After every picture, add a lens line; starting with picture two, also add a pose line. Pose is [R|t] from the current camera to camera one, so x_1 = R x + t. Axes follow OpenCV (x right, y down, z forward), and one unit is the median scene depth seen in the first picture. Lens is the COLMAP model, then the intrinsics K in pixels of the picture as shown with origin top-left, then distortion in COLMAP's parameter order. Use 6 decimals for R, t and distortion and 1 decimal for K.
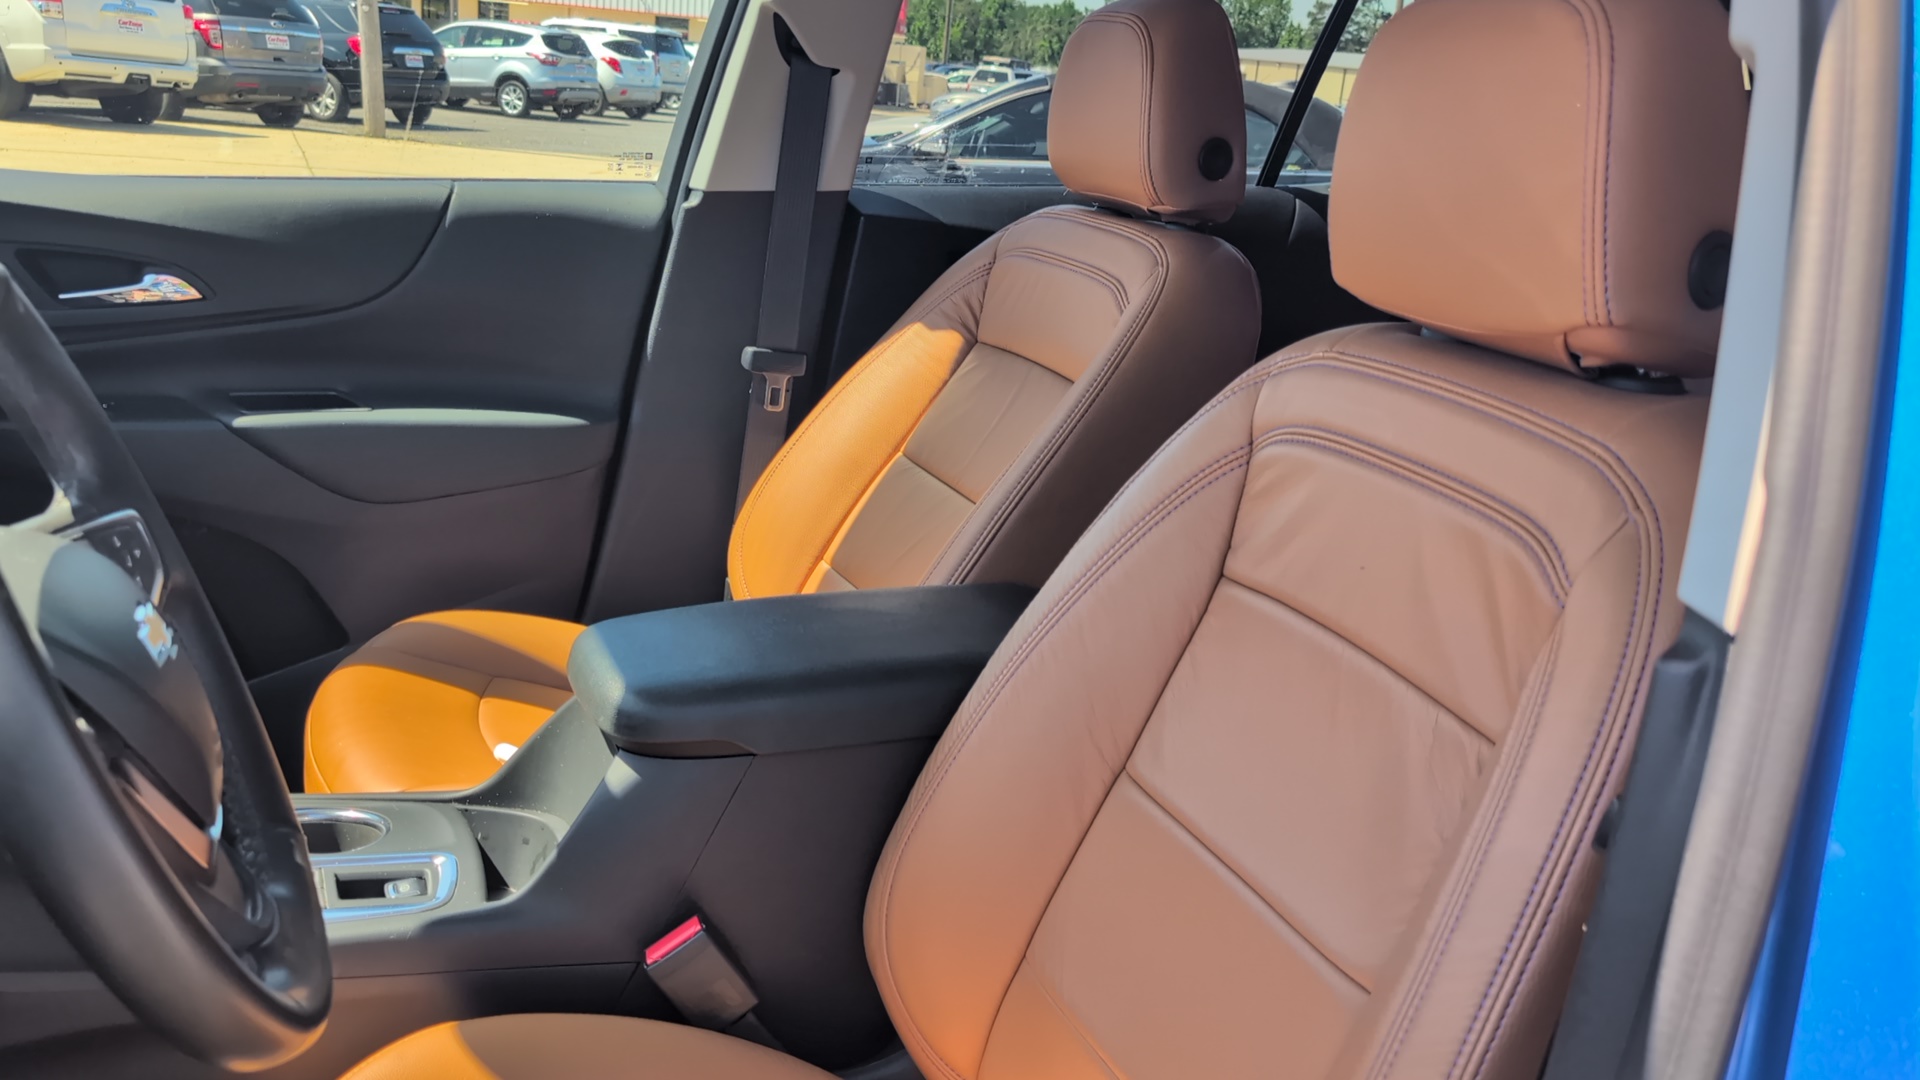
lens RADIAL K [[1622.0, 0, 926.7], [0, 1622.0, 538.1], [0, 0, 1]] dist [0.012770, 0.002338]
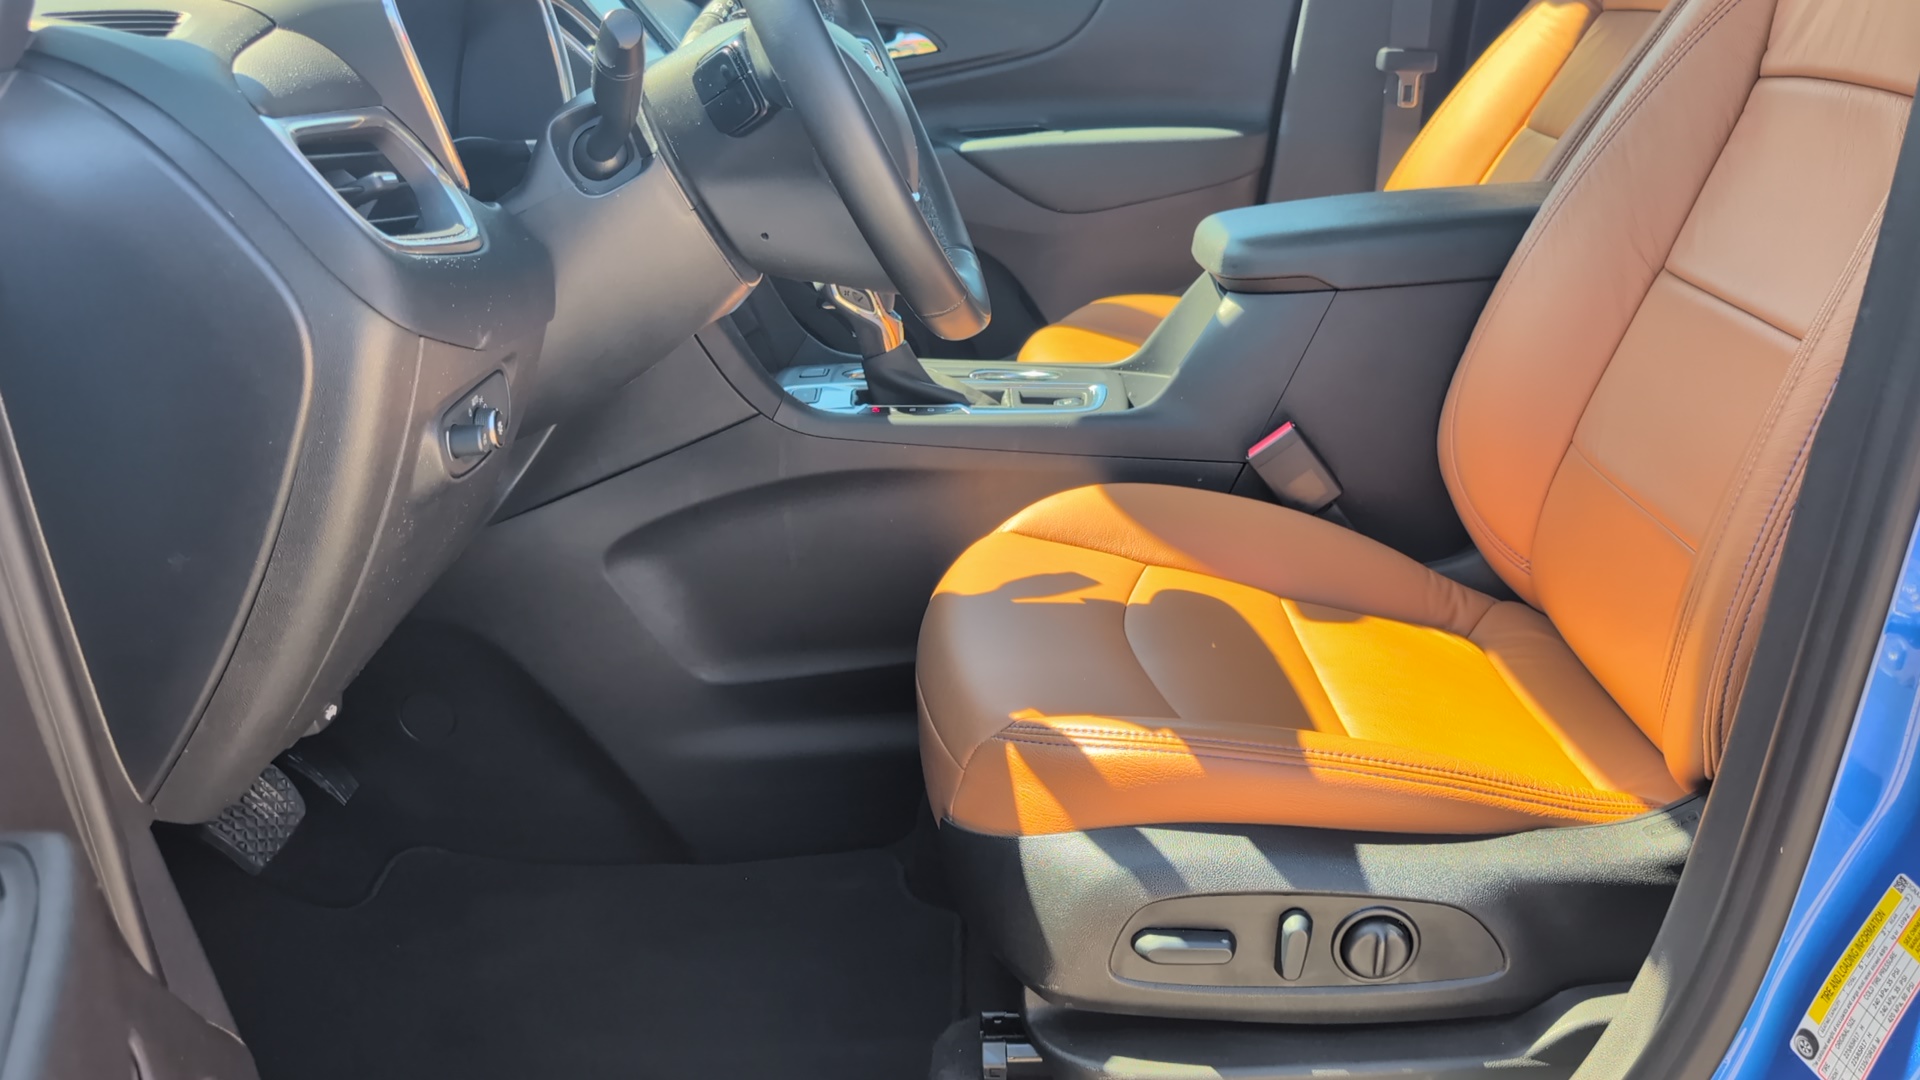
lens RADIAL K [[1622.0, 0, 926.7], [0, 1622.0, 538.1], [0, 0, 1]] dist [0.012770, 0.002338]
pose [[0.900688, 0.003897, -0.434449, 0.133375], [0.010647, 0.999461, 0.031040, 0.253769], [0.434336, -0.032583, 0.900161, -0.214513]]
